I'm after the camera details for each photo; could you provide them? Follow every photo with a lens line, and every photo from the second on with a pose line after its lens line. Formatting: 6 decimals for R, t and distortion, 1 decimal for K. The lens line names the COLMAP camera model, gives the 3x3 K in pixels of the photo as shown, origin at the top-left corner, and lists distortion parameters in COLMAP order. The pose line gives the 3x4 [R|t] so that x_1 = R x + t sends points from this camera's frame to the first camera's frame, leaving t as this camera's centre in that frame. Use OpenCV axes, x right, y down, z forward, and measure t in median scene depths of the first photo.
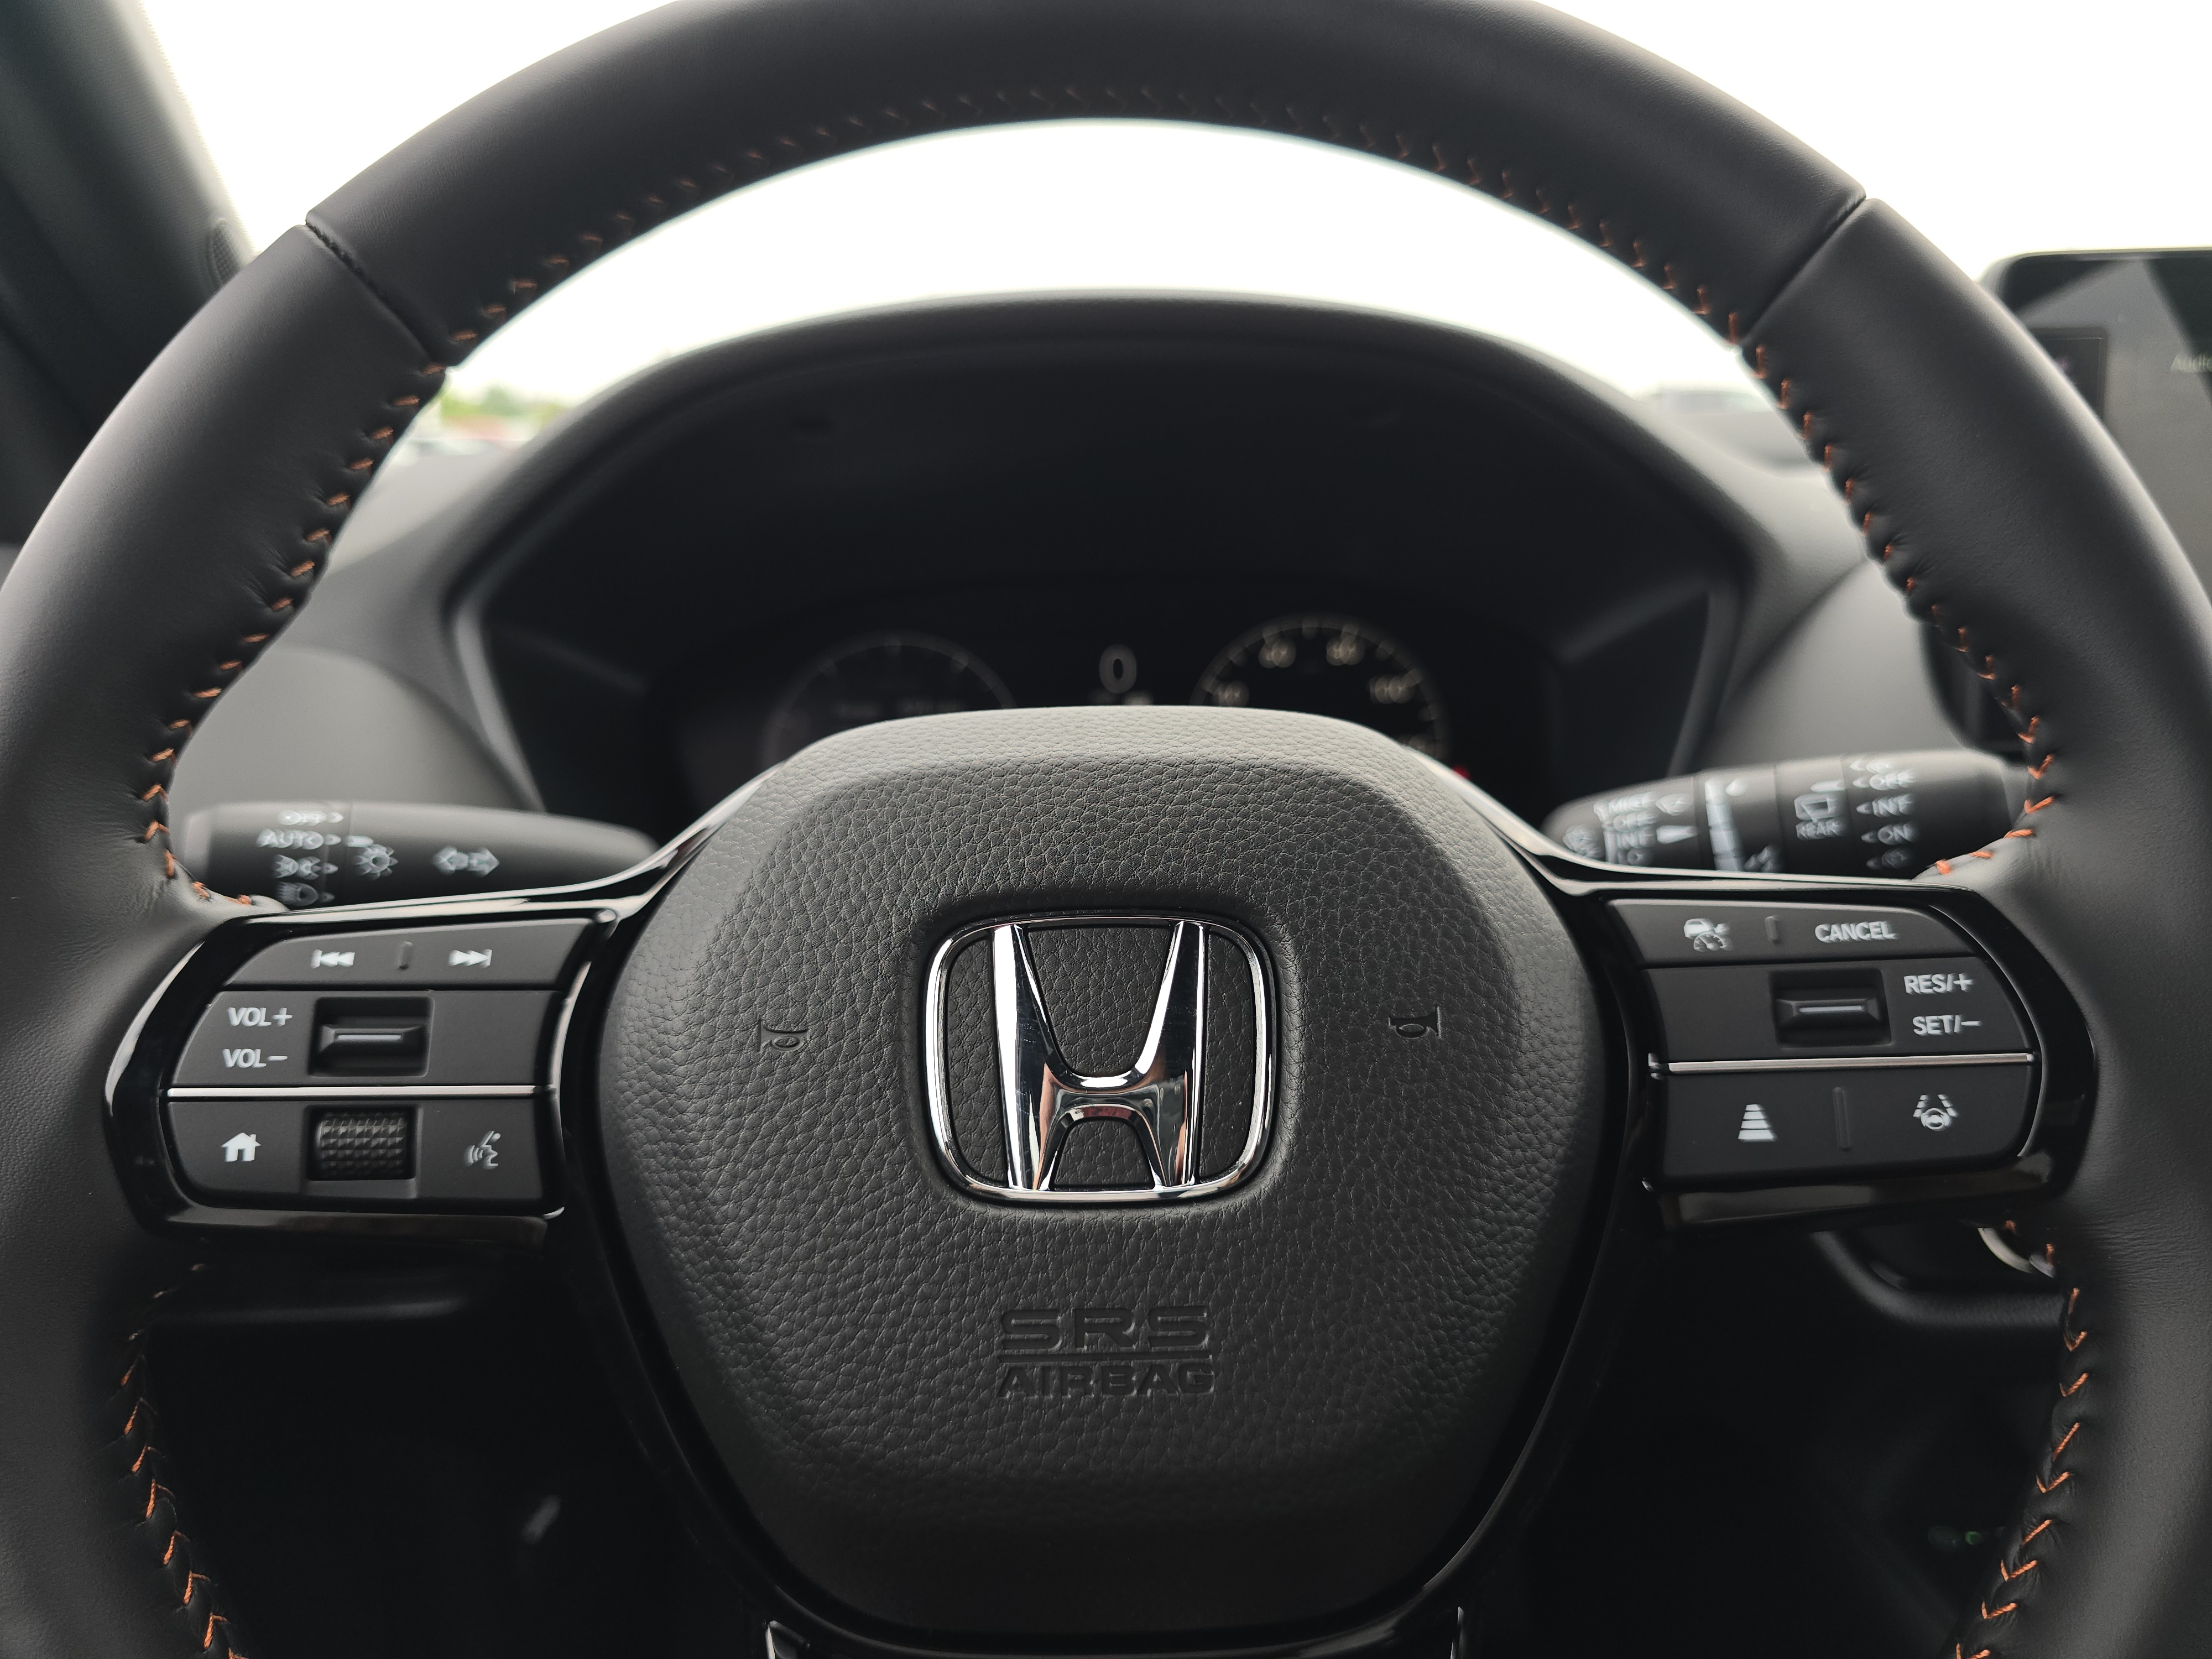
lens RADIAL K [[1604.9, 0, 1106.0], [0, 1604.9, 829.5], [0, 0, 1]] dist [-0.002451, -0.000091]
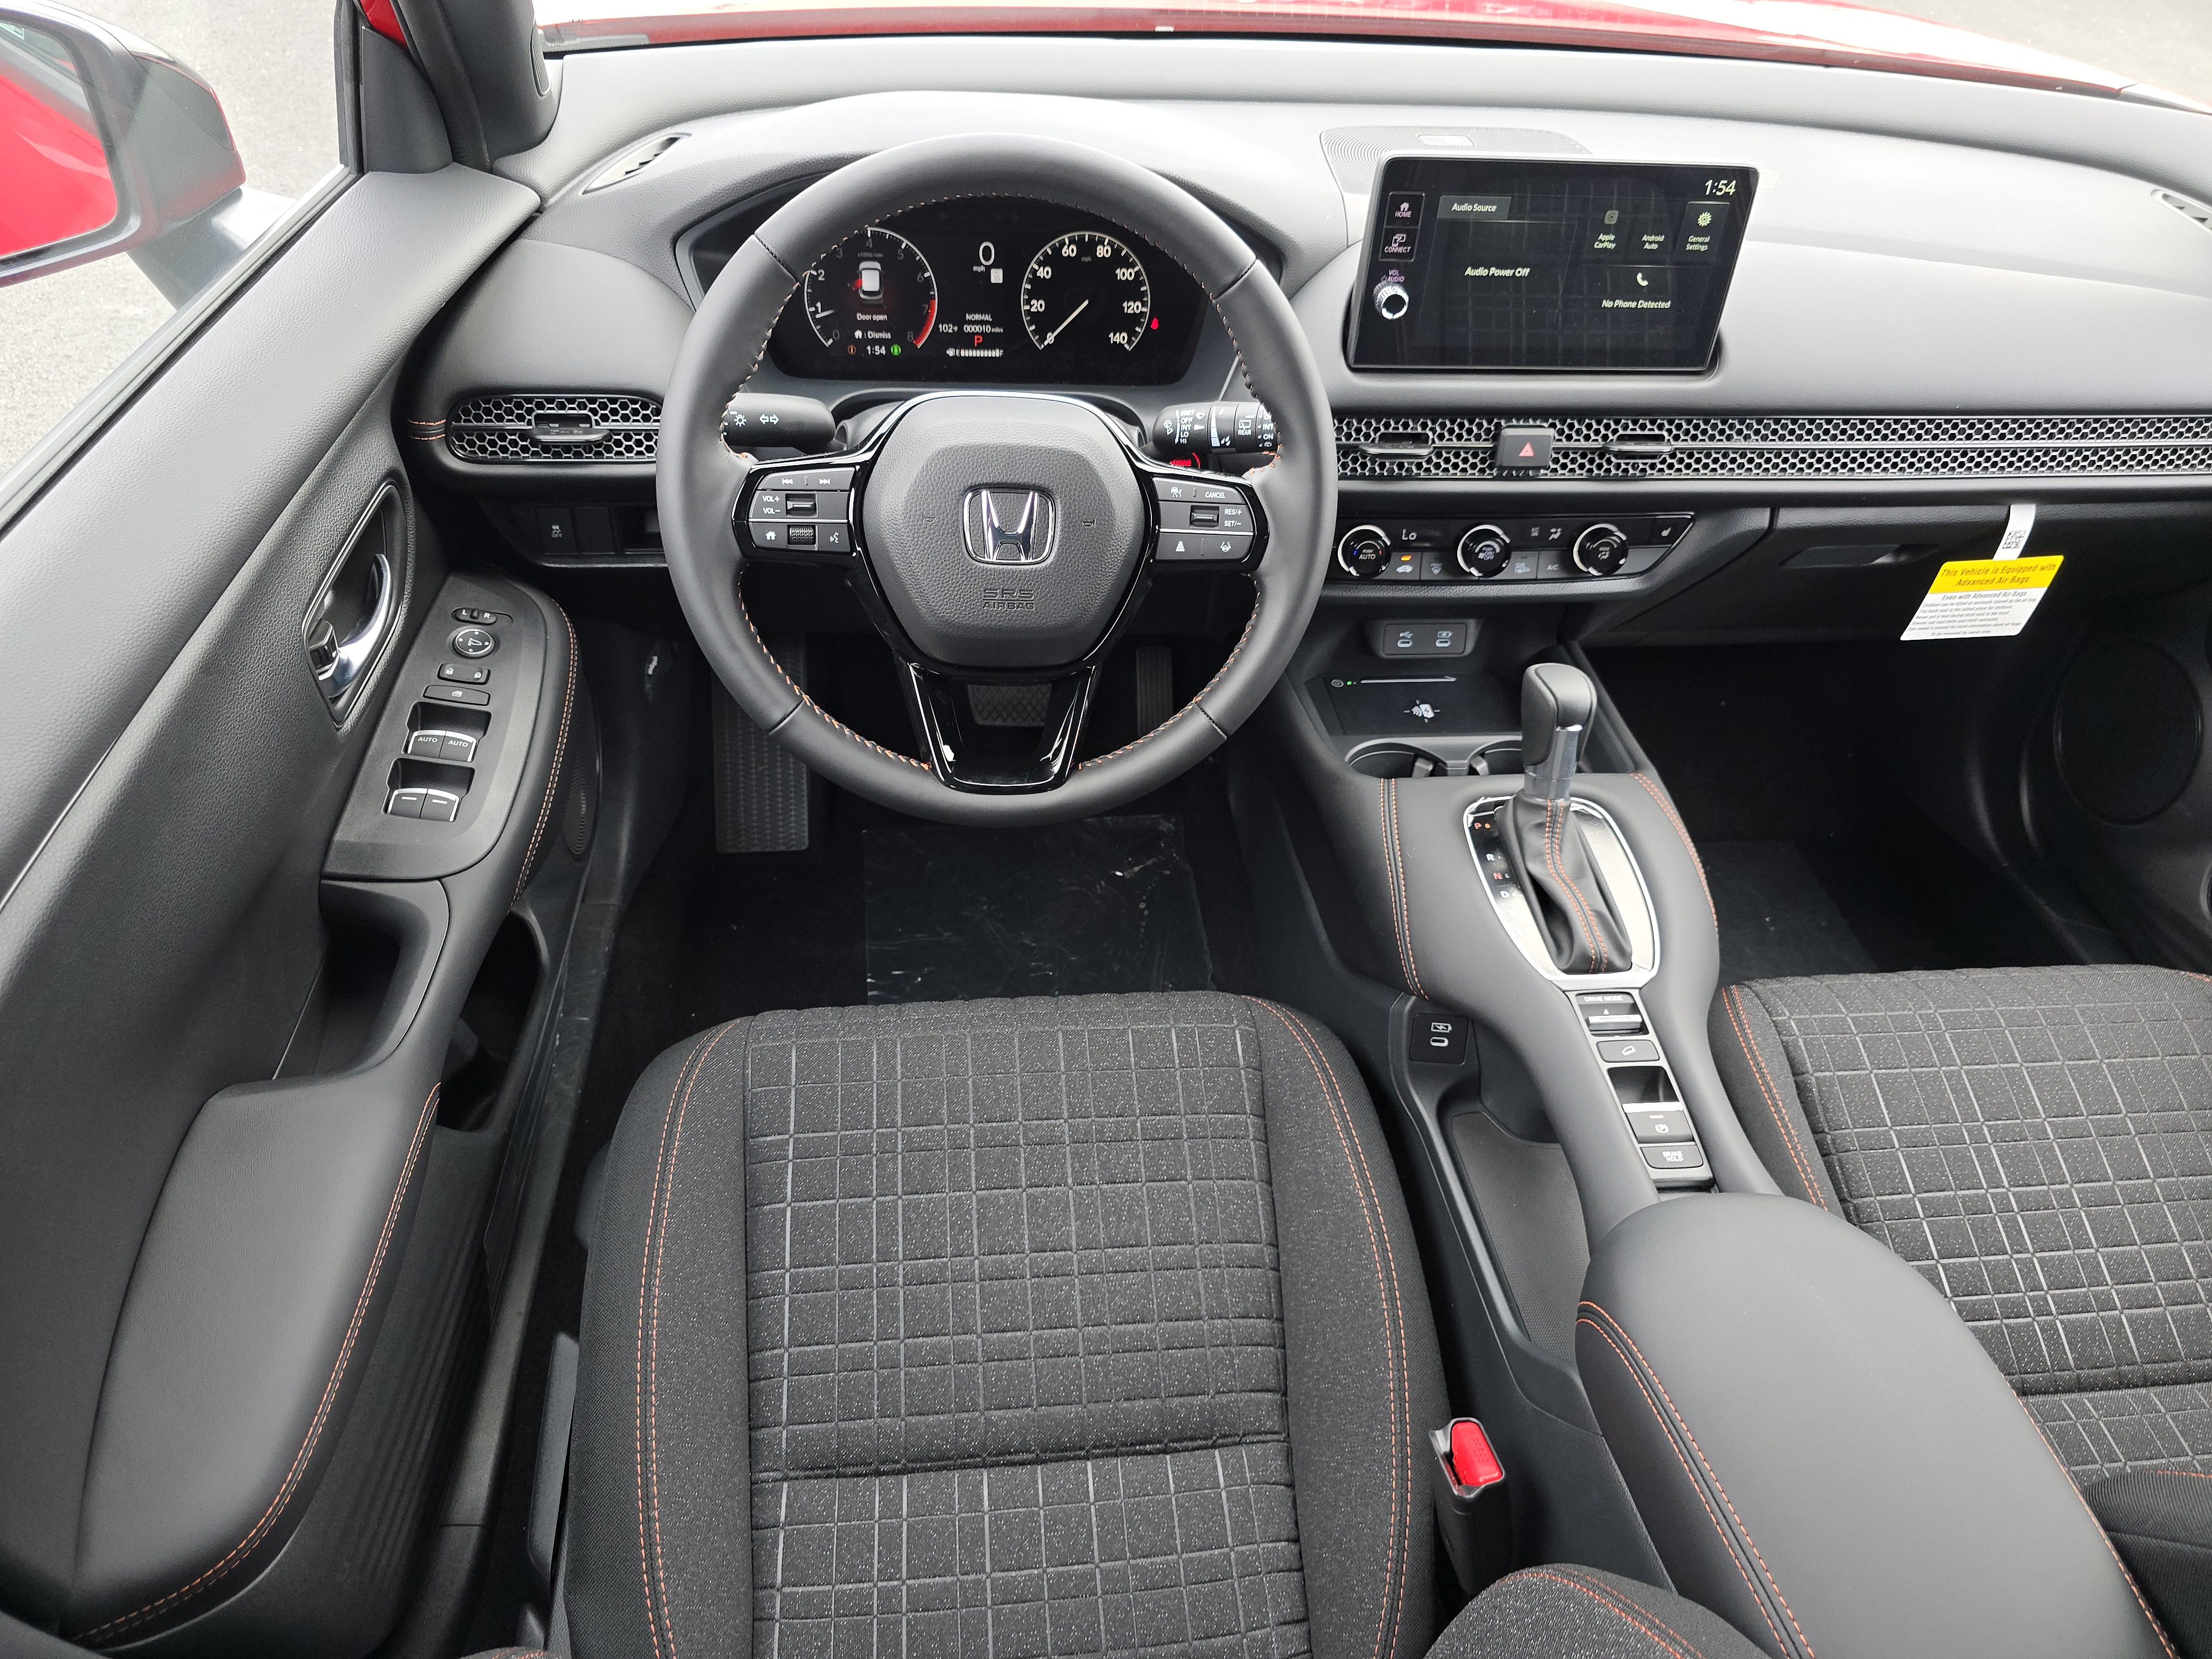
lens RADIAL K [[1510.1, 0, 1106.0], [0, 1510.1, 829.5], [0, 0, 1]] dist [0.006041, -0.001099]
pose [[0.988957, 0.015234, 0.147420, -0.271985], [-0.083031, 0.880891, 0.465979, -0.846208], [-0.122762, -0.473073, 0.872428, -2.323598]]
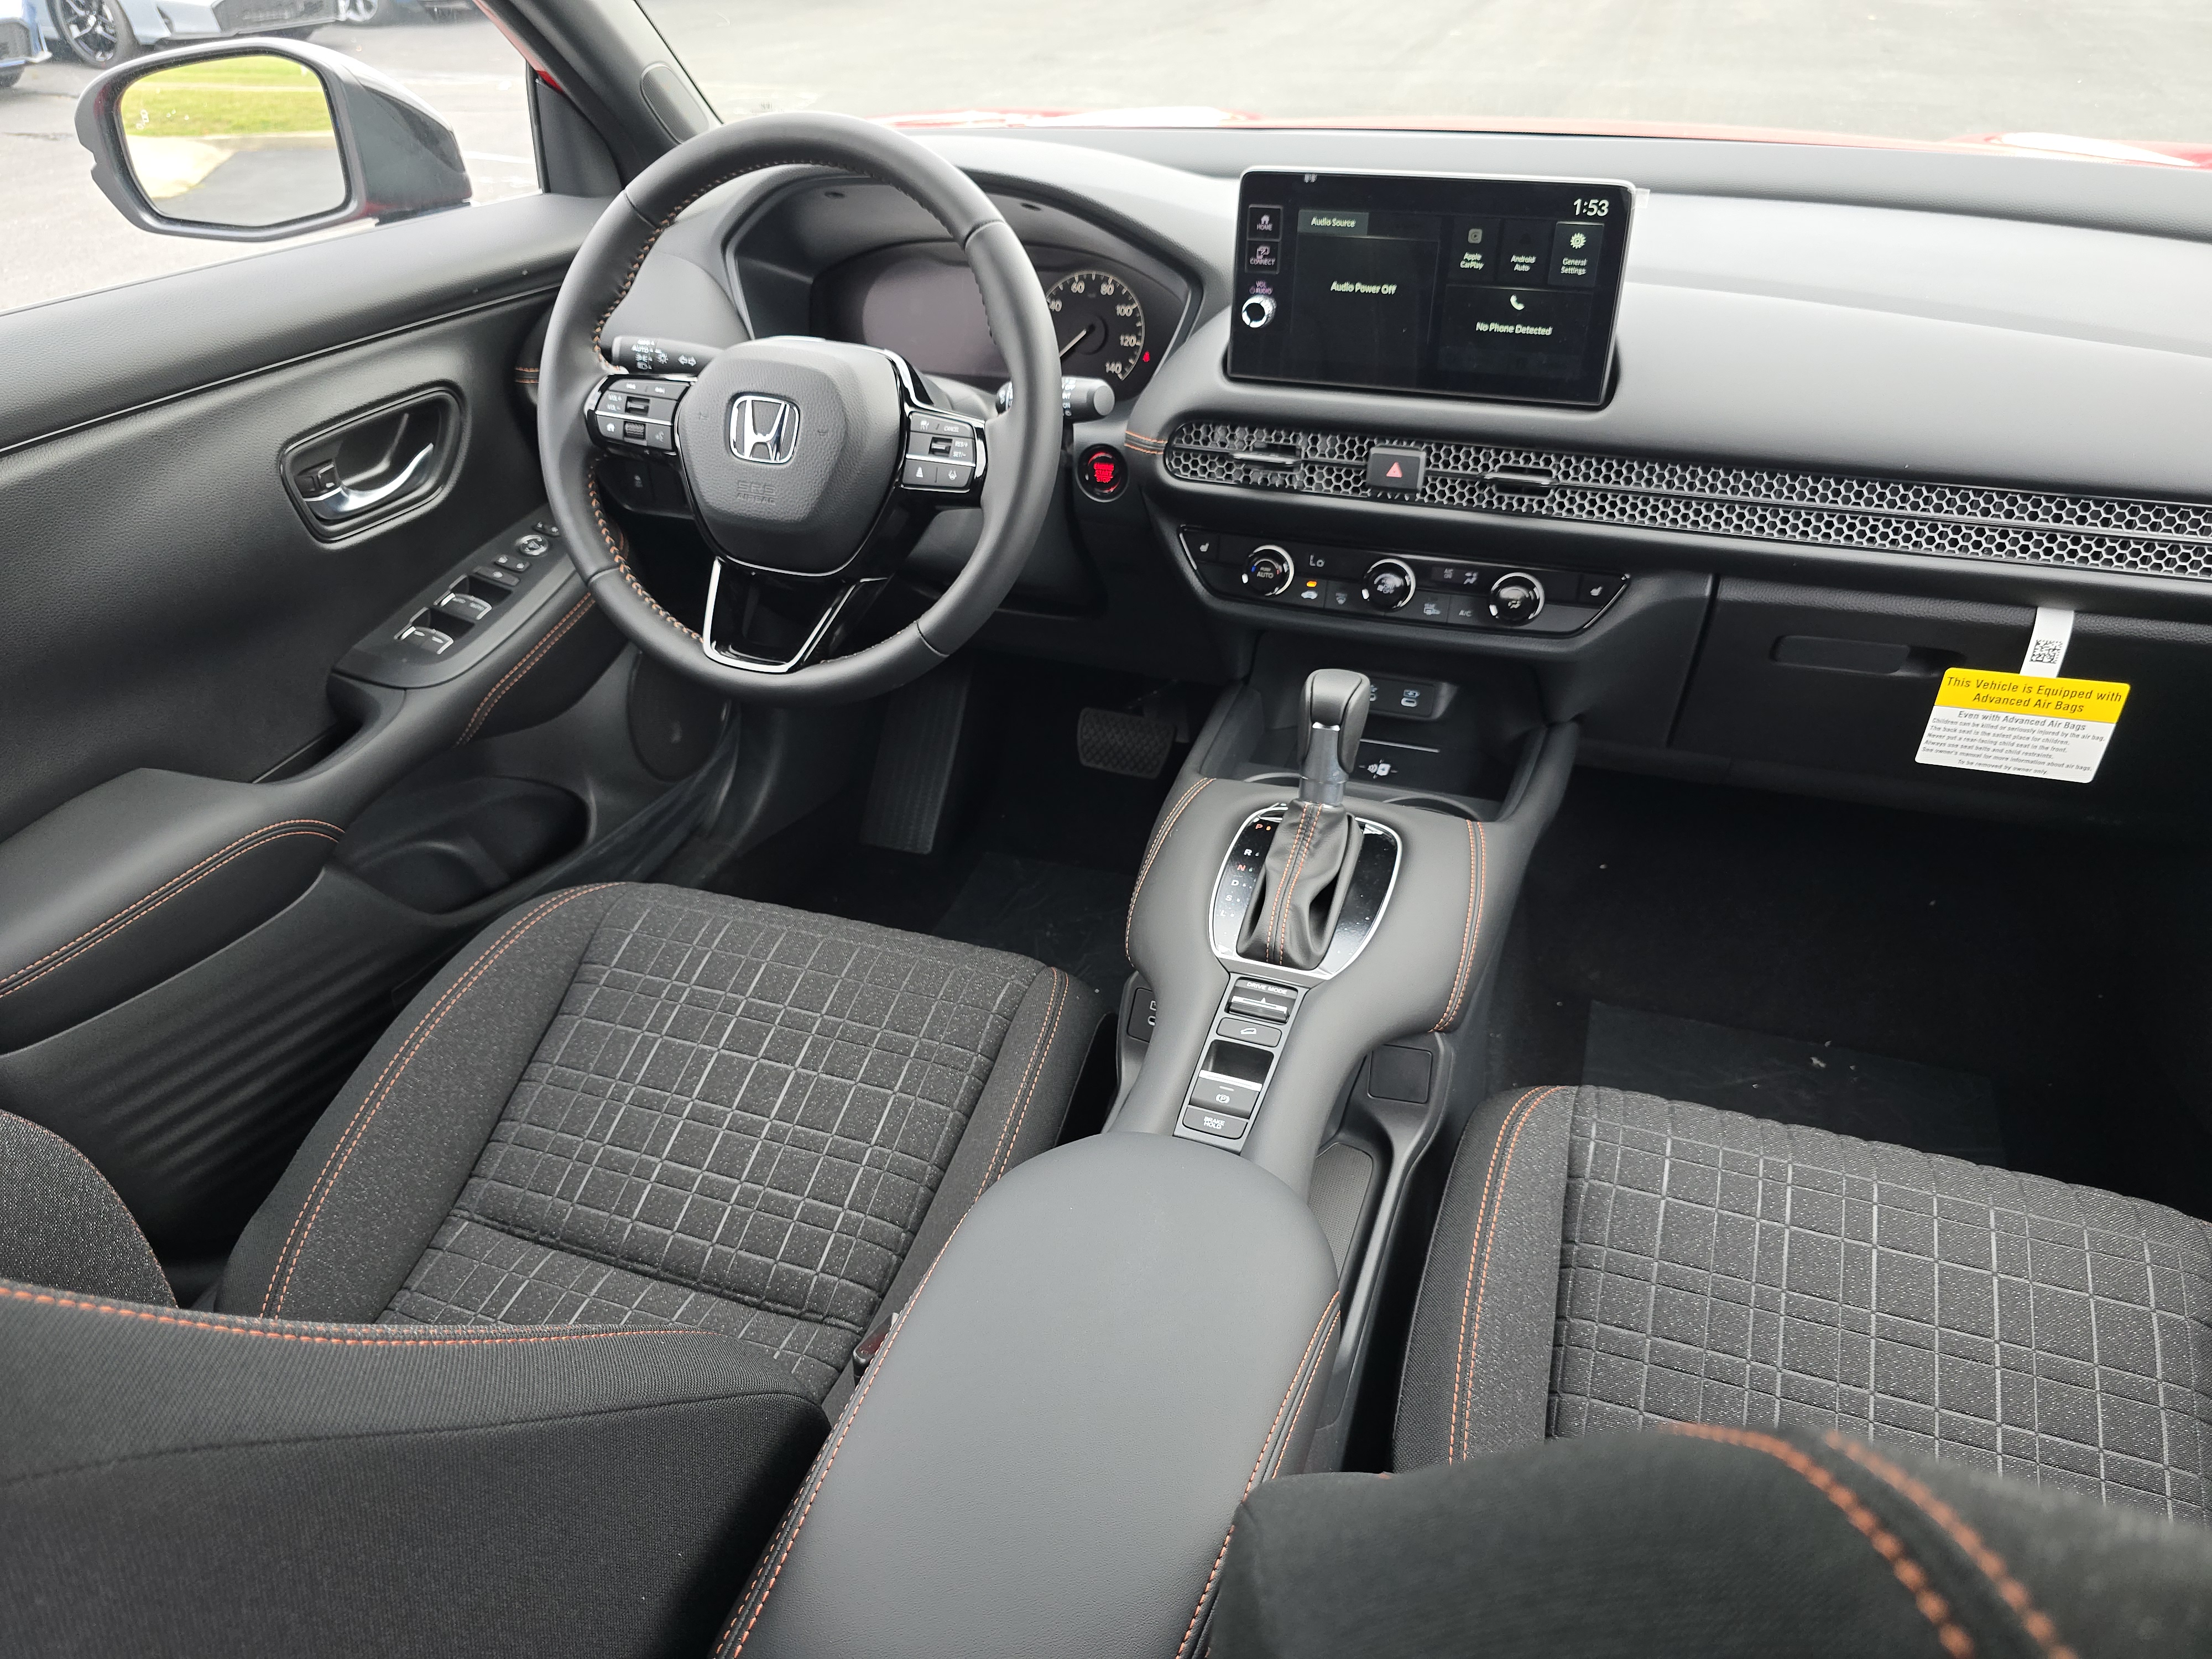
lens RADIAL K [[1532.5, 0, 1110.7], [0, 1532.5, 871.5], [0, 0, 1]] dist [0.007692, 0.003946]
pose [[0.936563, 0.217208, -0.275081, 2.168420], [-0.101636, 0.919410, 0.379941, -0.423427], [0.335439, -0.327881, 0.883162, -2.667487]]
